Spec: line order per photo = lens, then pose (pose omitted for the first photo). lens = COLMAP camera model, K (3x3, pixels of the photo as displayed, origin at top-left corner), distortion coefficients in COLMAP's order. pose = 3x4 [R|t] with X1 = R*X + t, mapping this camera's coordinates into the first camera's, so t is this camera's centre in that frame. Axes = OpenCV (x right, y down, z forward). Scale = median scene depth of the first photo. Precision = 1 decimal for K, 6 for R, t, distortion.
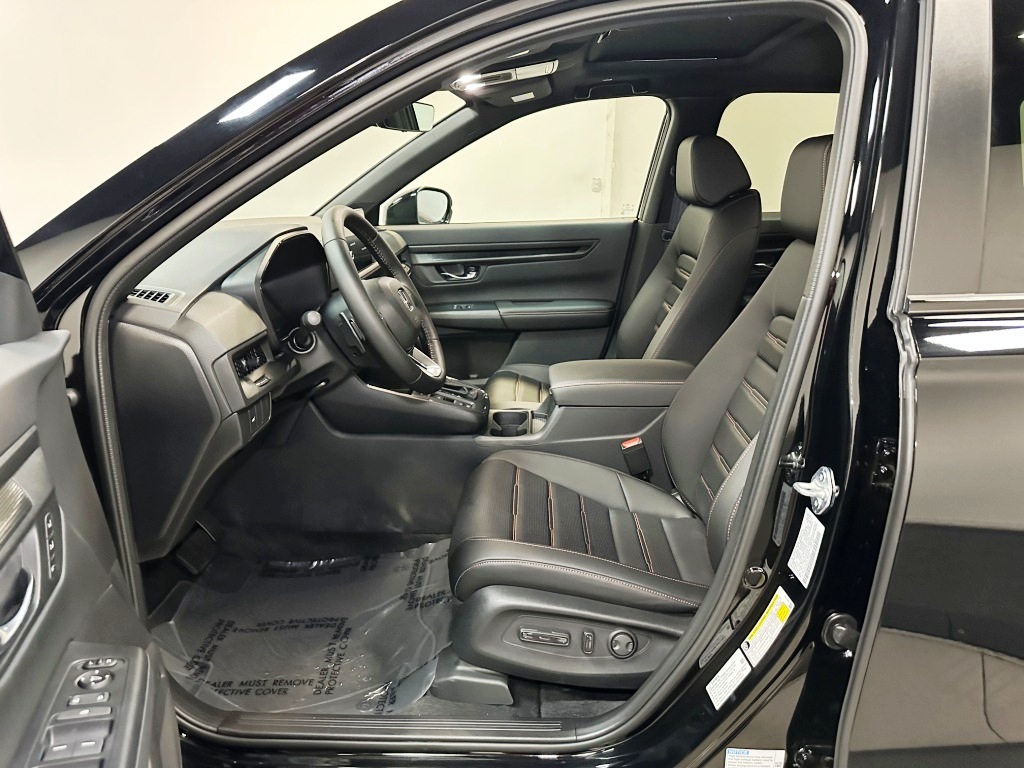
lens RADIAL K [[728.5, 0, 512.0], [0, 728.5, 384.0], [0, 0, 1]] dist [-0.001307, -0.000745]
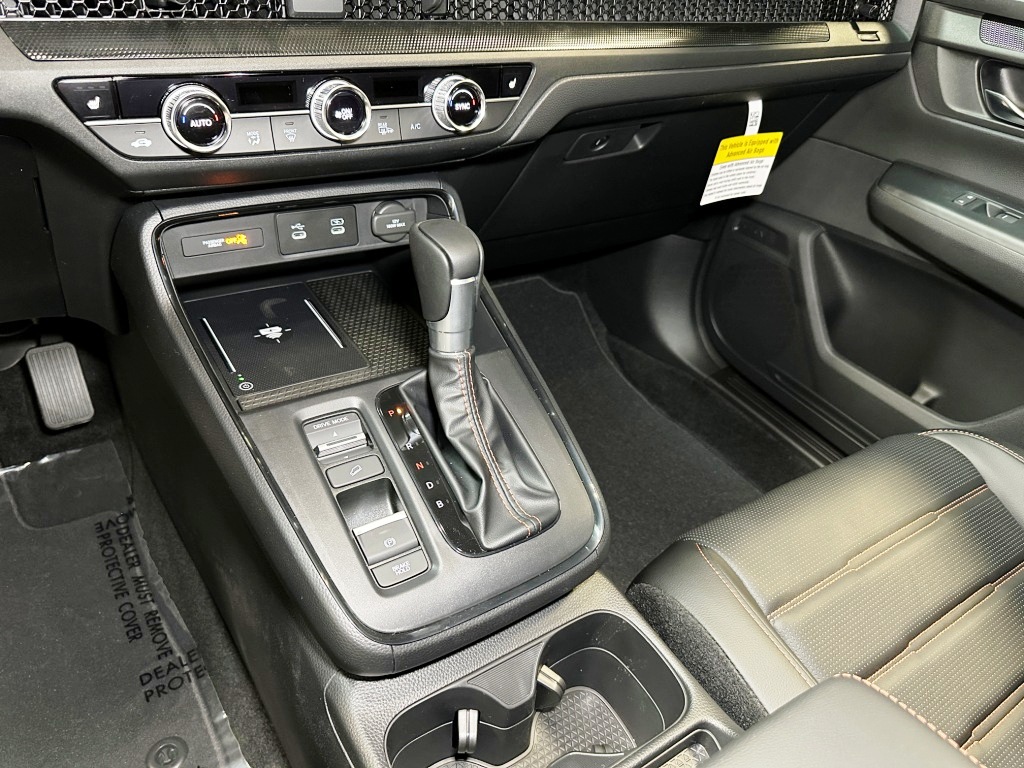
lens RADIAL K [[728.5, 0, 512.0], [0, 728.5, 384.0], [0, 0, 1]] dist [-0.001307, -0.000745]
pose [[0.571635, 0.553552, -0.605651, 0.077450], [-0.359824, 0.832500, 0.421272, -0.142888], [0.737401, -0.022886, 0.675068, 0.861505]]
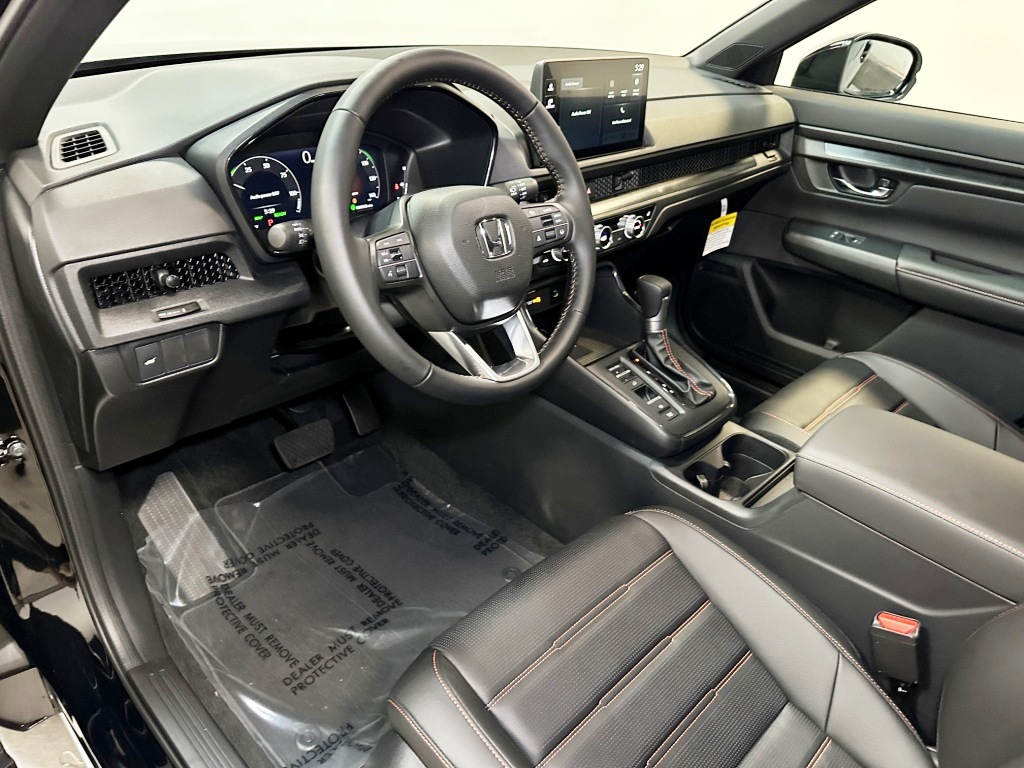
lens RADIAL K [[709.4, 0, 494.0], [0, 709.4, 392.3], [0, 0, 1]] dist [0.050016, -0.085867]
pose [[0.721012, 0.405019, -0.562230, 0.165623], [-0.265045, 0.910887, 0.316286, -0.139610], [0.640229, -0.079029, 0.764108, 0.436108]]
